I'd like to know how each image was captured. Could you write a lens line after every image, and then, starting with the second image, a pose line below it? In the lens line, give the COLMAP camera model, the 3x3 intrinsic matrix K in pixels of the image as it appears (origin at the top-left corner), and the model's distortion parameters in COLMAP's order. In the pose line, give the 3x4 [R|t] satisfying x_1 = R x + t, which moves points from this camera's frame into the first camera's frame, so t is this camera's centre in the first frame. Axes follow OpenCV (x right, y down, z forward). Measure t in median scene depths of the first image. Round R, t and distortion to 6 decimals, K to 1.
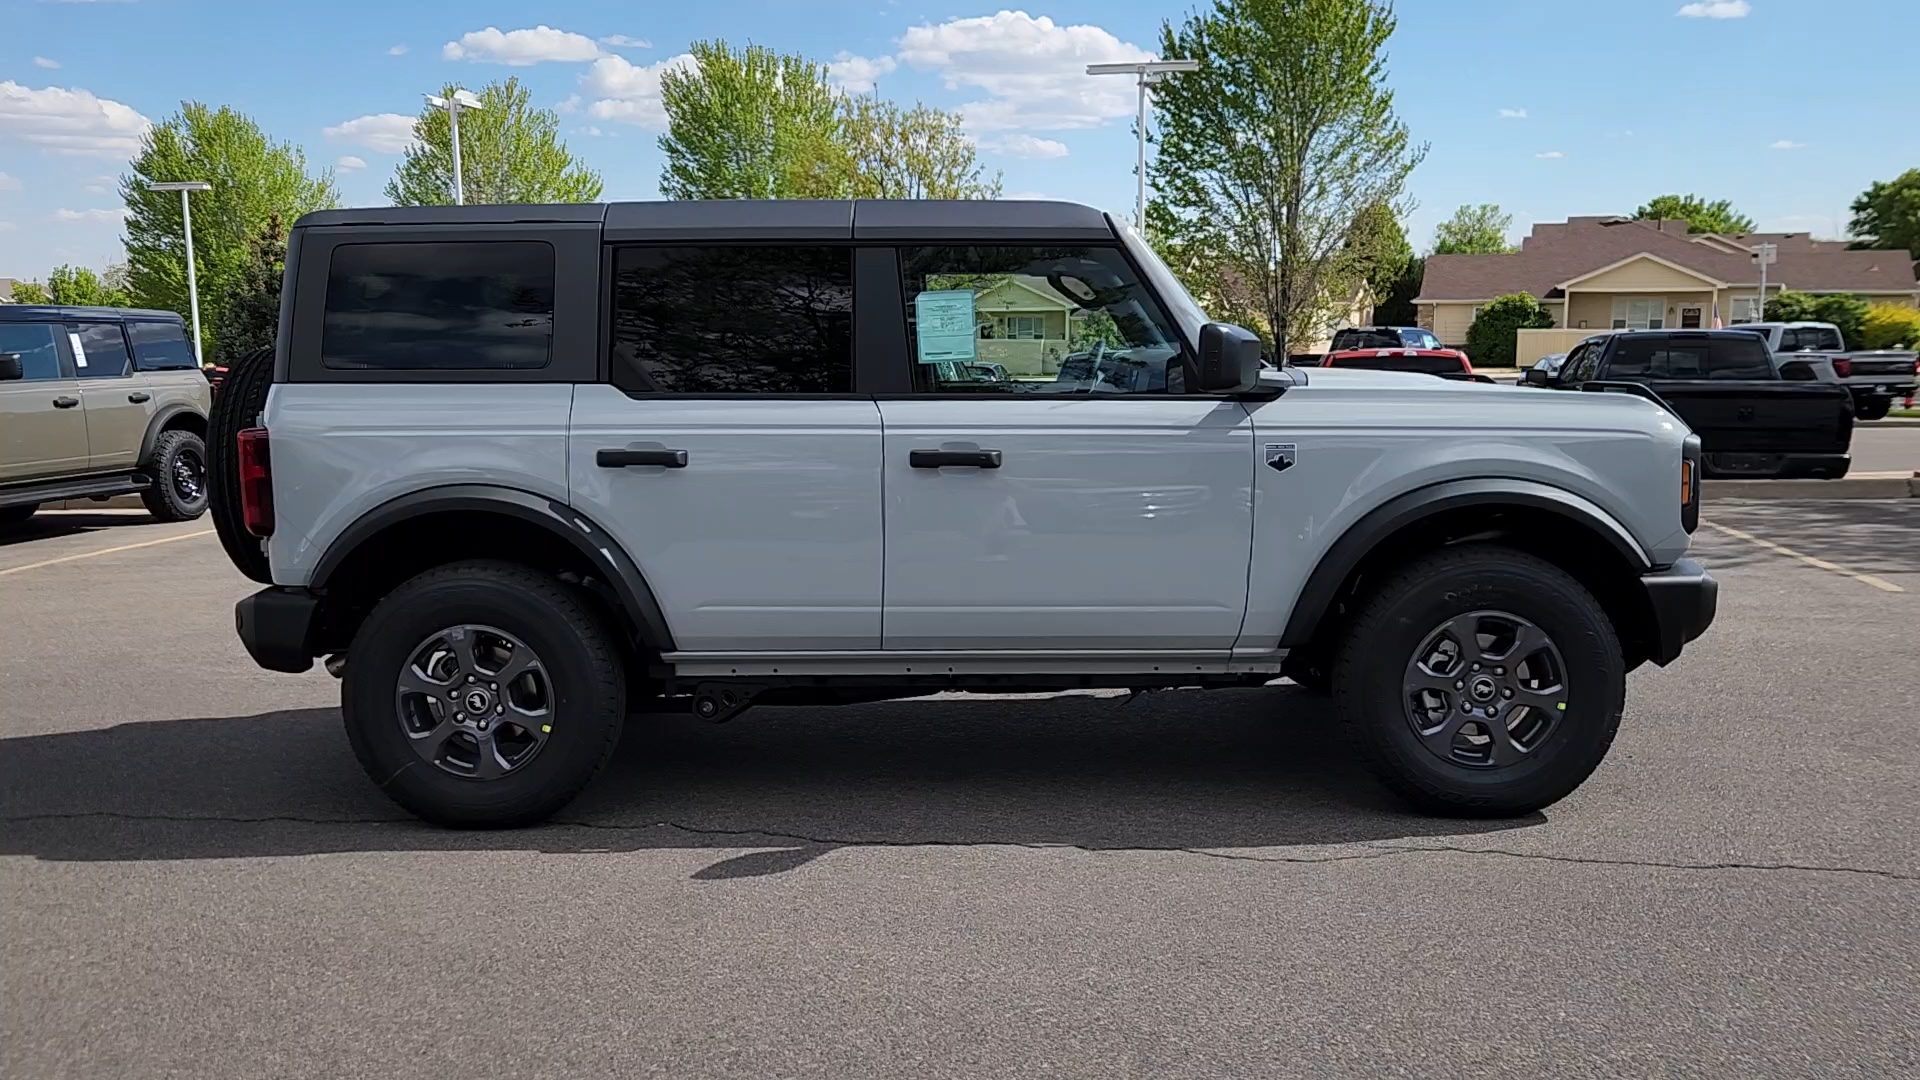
lens RADIAL K [[1628.7, 0, 948.1], [0, 1628.7, 549.7], [0, 0, 1]] dist [0.037846, -0.029677]
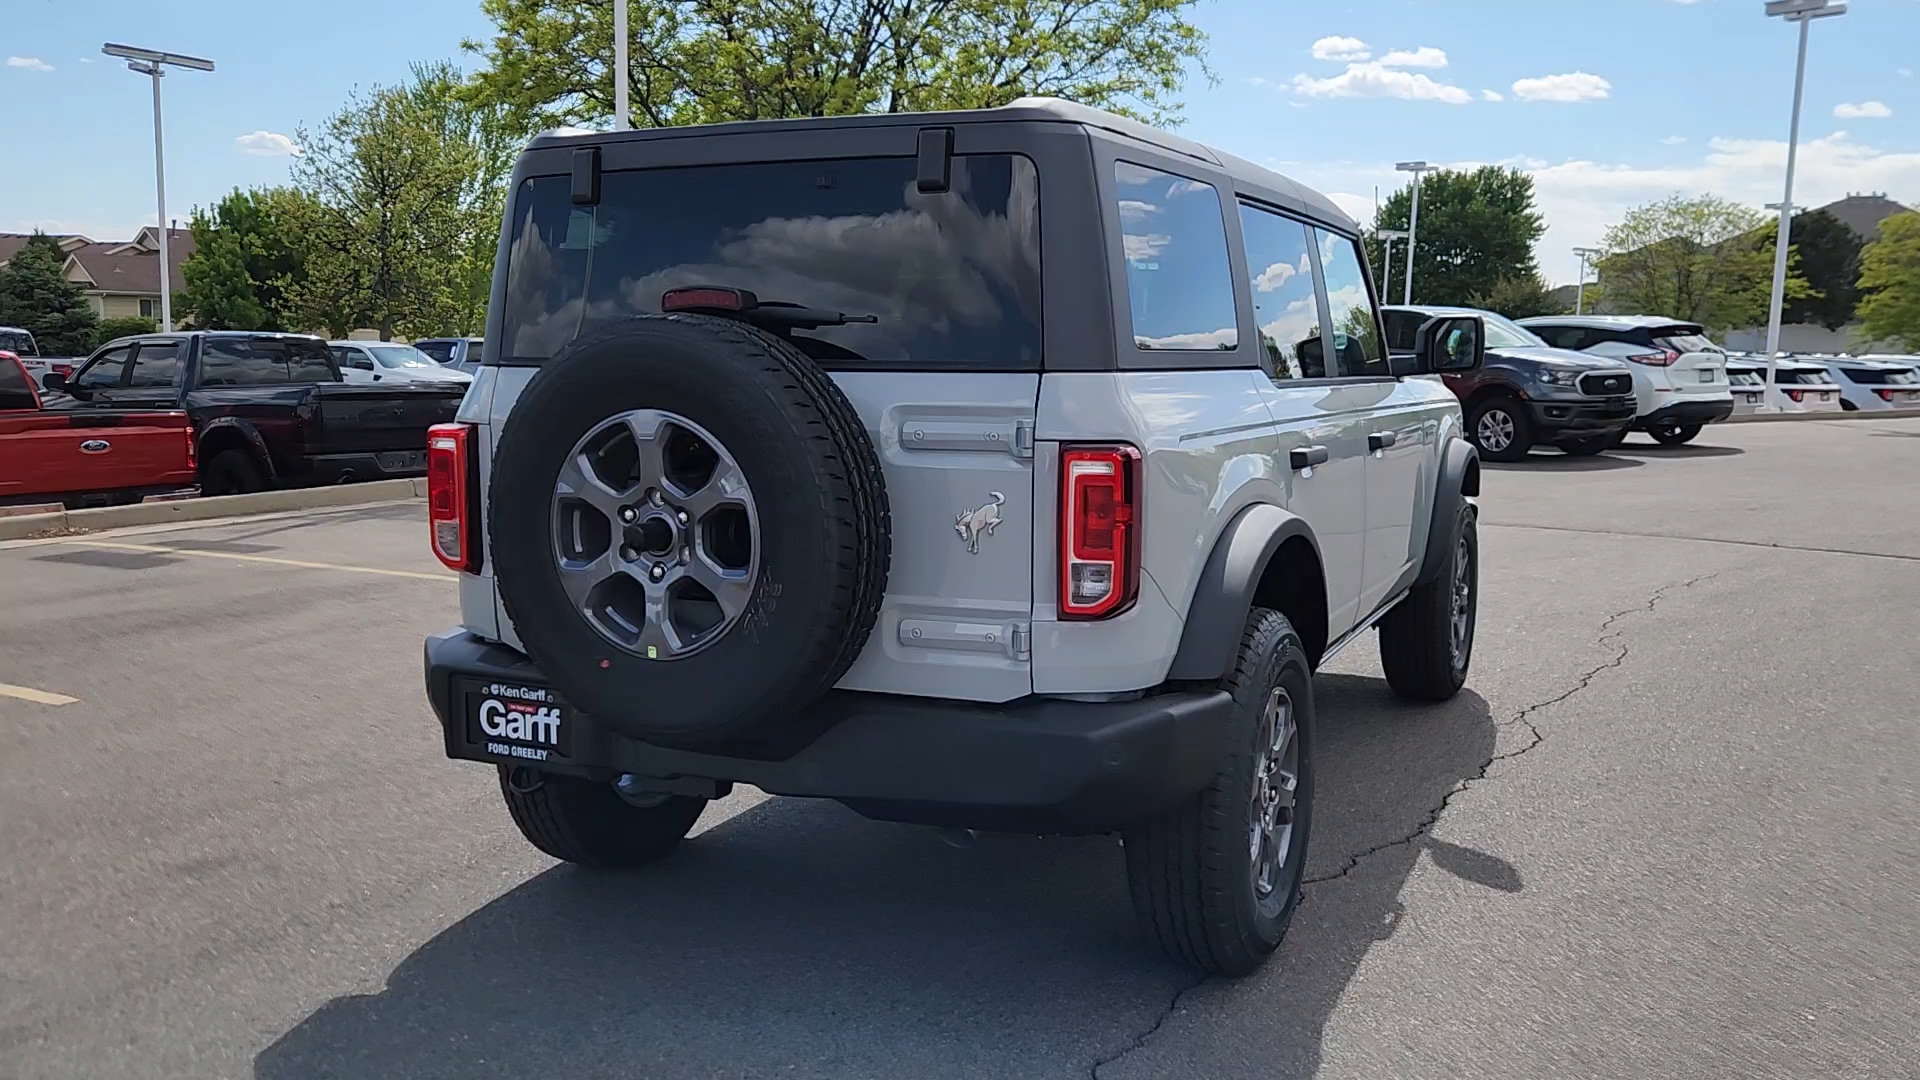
lens RADIAL K [[1628.7, 0, 948.1], [0, 1628.7, 549.7], [0, 0, 1]] dist [0.037846, -0.029677]
pose [[0.401668, -0.103706, 0.909895, -1.011861], [0.109228, 0.991900, 0.064835, -0.081451], [-0.909248, 0.073344, 0.409742, 0.808291]]
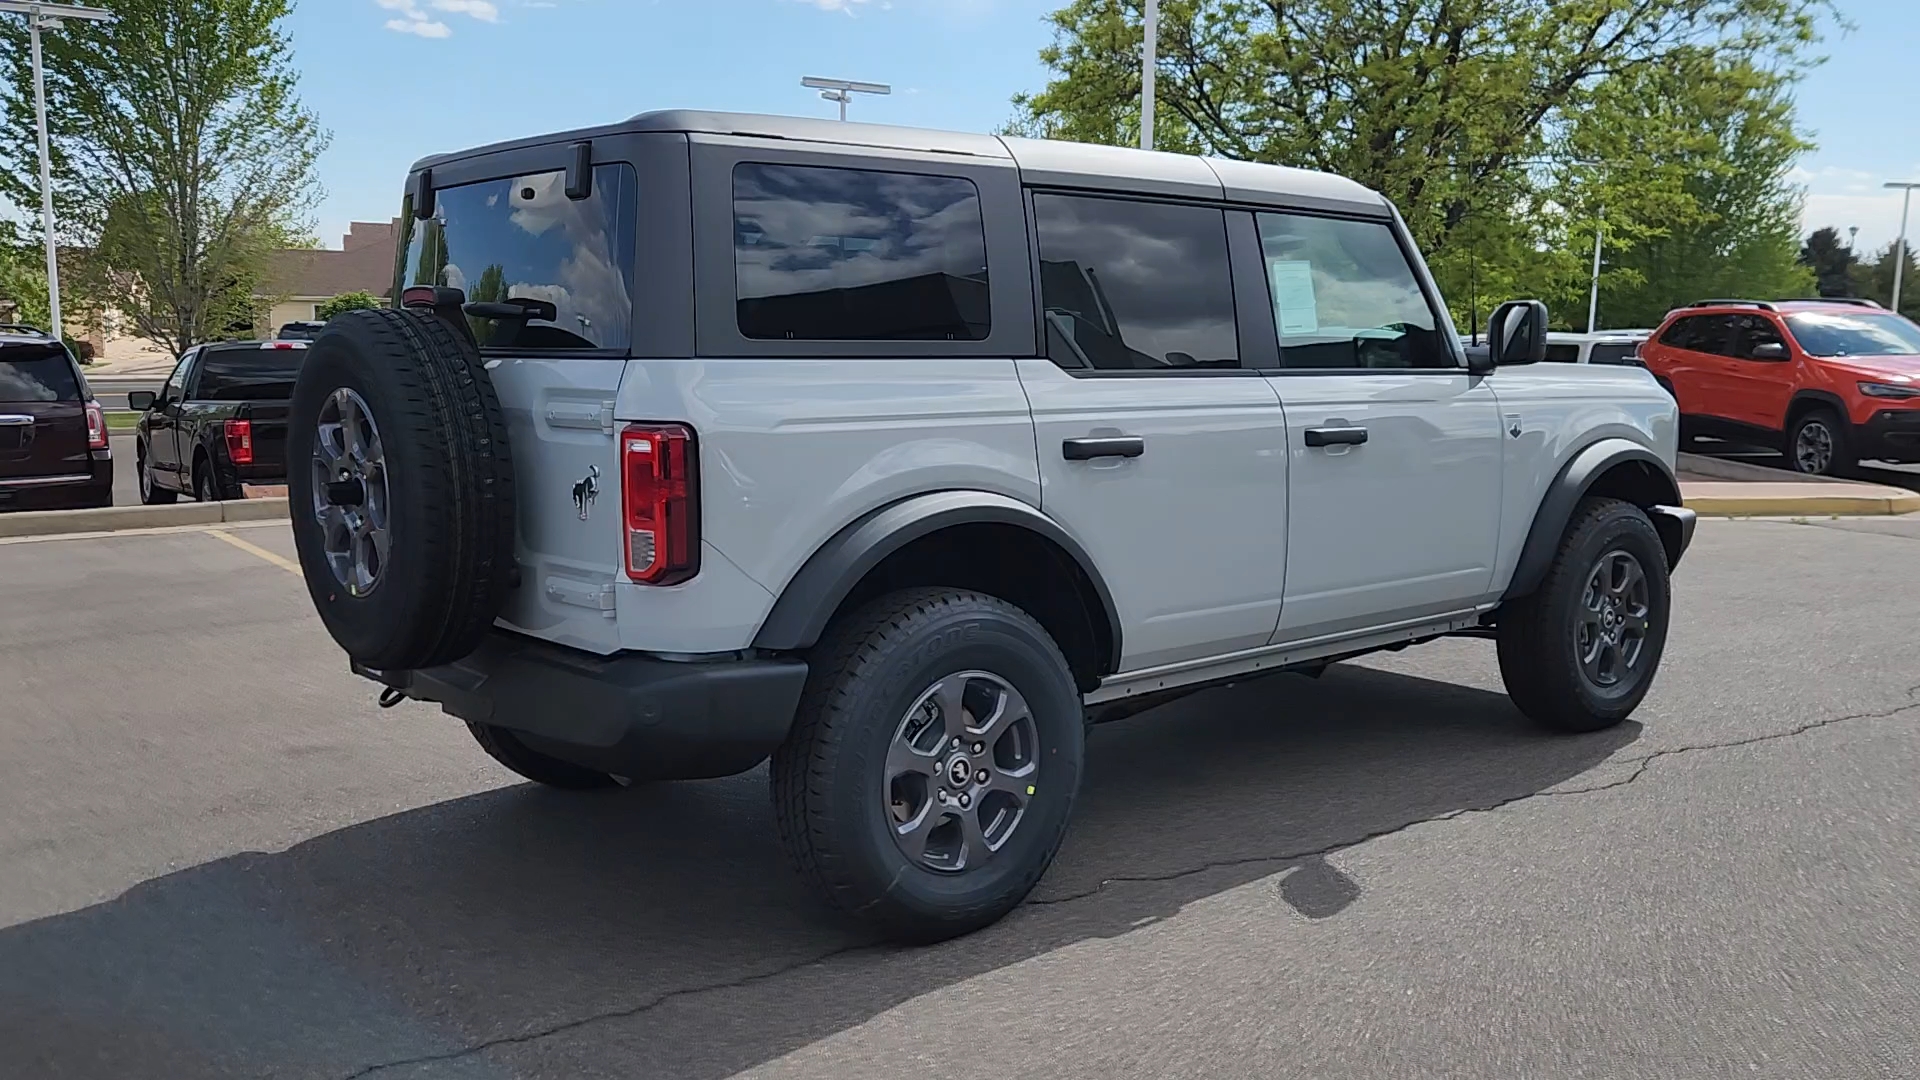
lens RADIAL K [[1628.7, 0, 948.1], [0, 1628.7, 549.7], [0, 0, 1]] dist [0.037846, -0.029677]
pose [[0.746364, -0.076173, 0.661165, -0.785856], [0.076513, 0.996663, 0.028453, -0.033085], [-0.661126, 0.029352, 0.749701, 0.419542]]
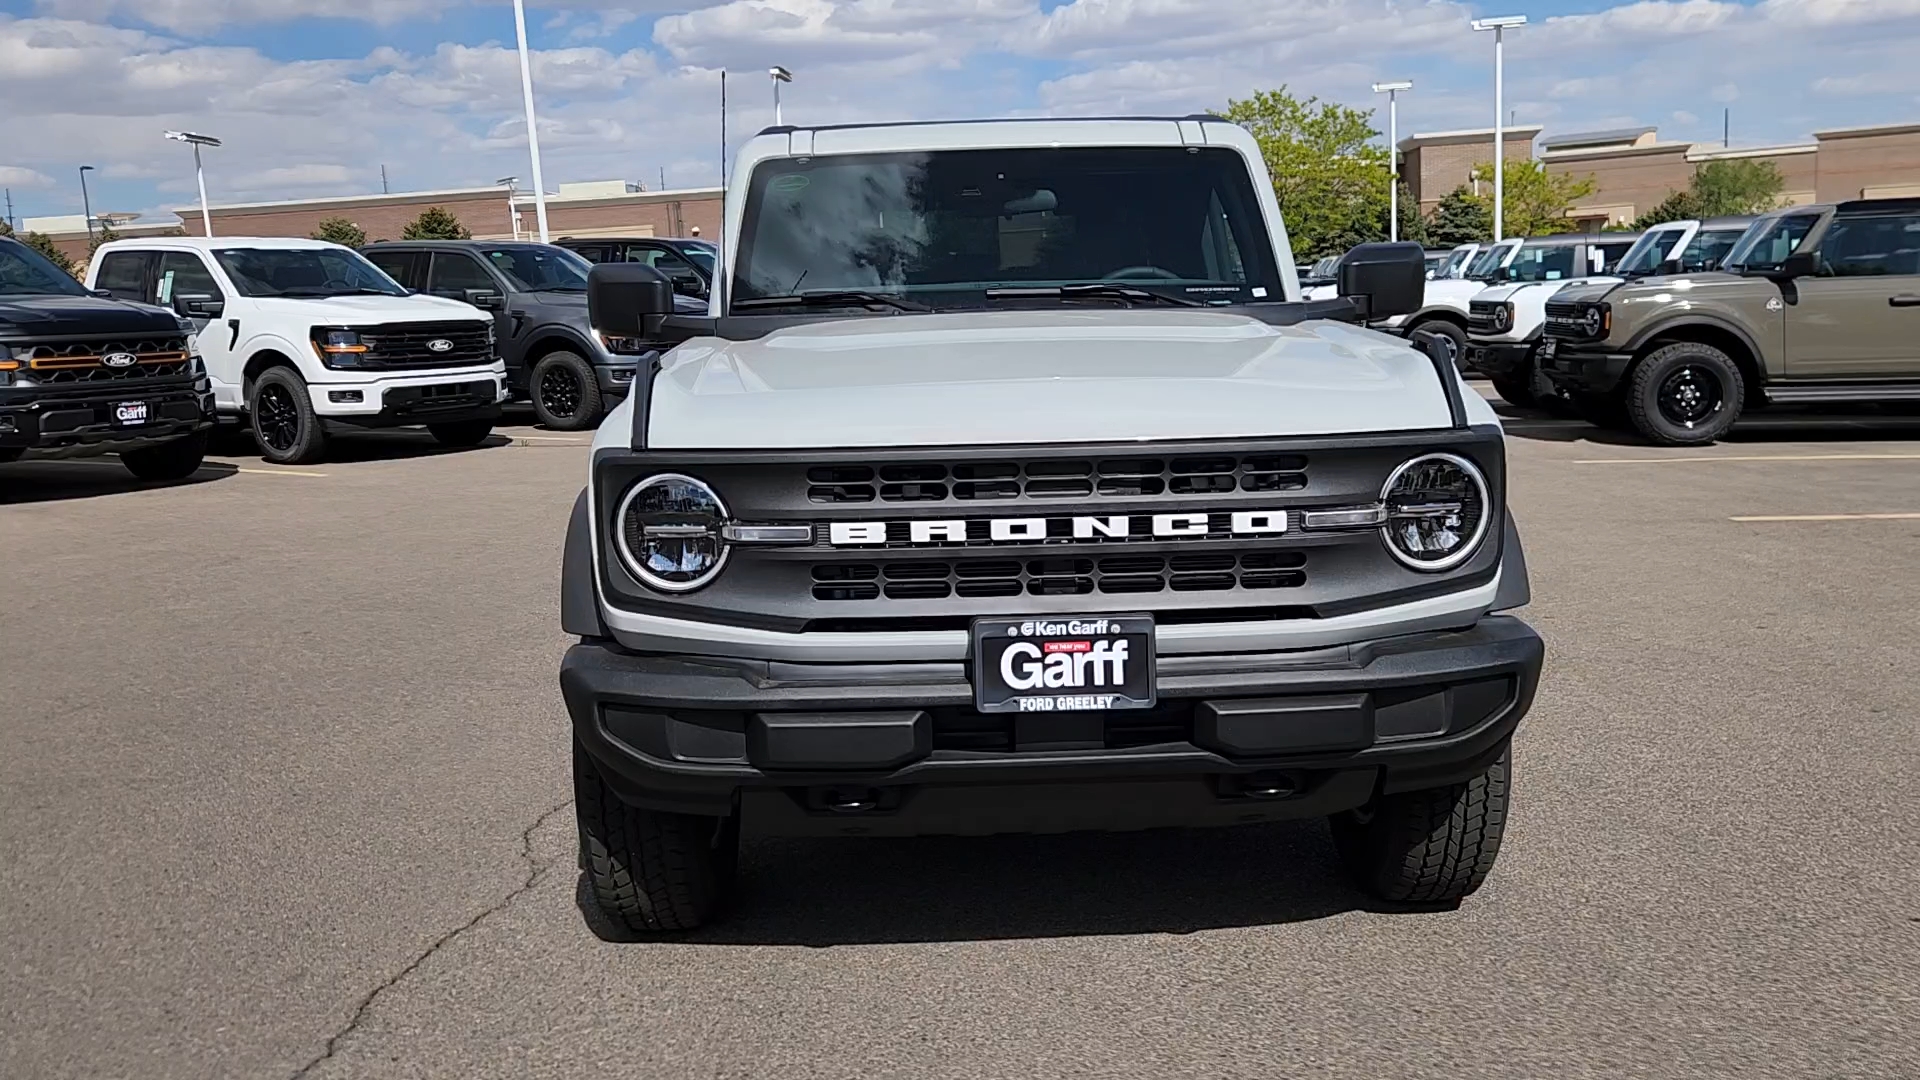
lens RADIAL K [[1628.7, 0, 948.1], [0, 1628.7, 549.7], [0, 0, 1]] dist [0.037846, -0.029677]
pose [[0.043588, 0.176066, -0.983413, 1.046710], [-0.099773, 0.980195, 0.171067, -0.146842], [0.994055, 0.090661, 0.060291, 1.071264]]
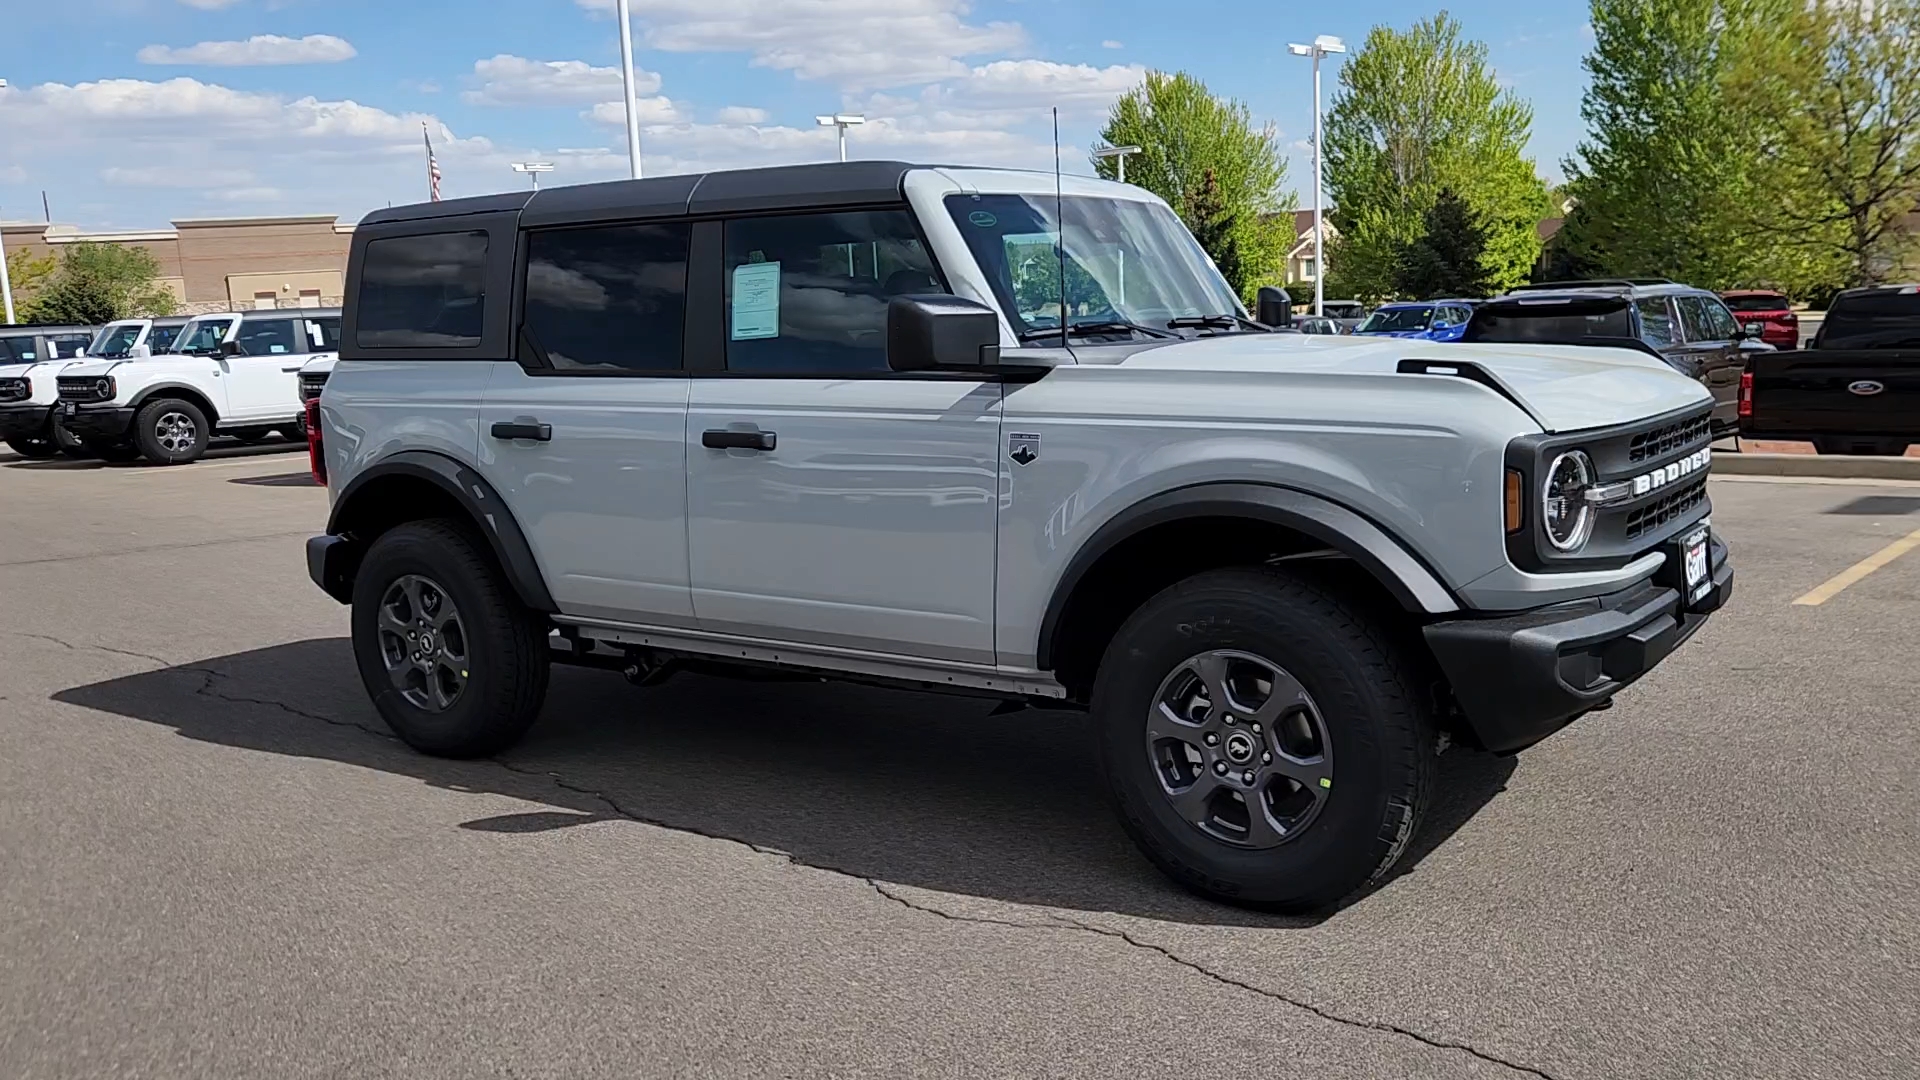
lens RADIAL K [[1628.7, 0, 948.1], [0, 1628.7, 549.7], [0, 0, 1]] dist [0.037846, -0.029677]
pose [[0.830565, 0.064228, -0.553205, 0.627676], [-0.044512, 0.997806, 0.049017, -0.042503], [0.555140, -0.016087, 0.831602, 0.257824]]
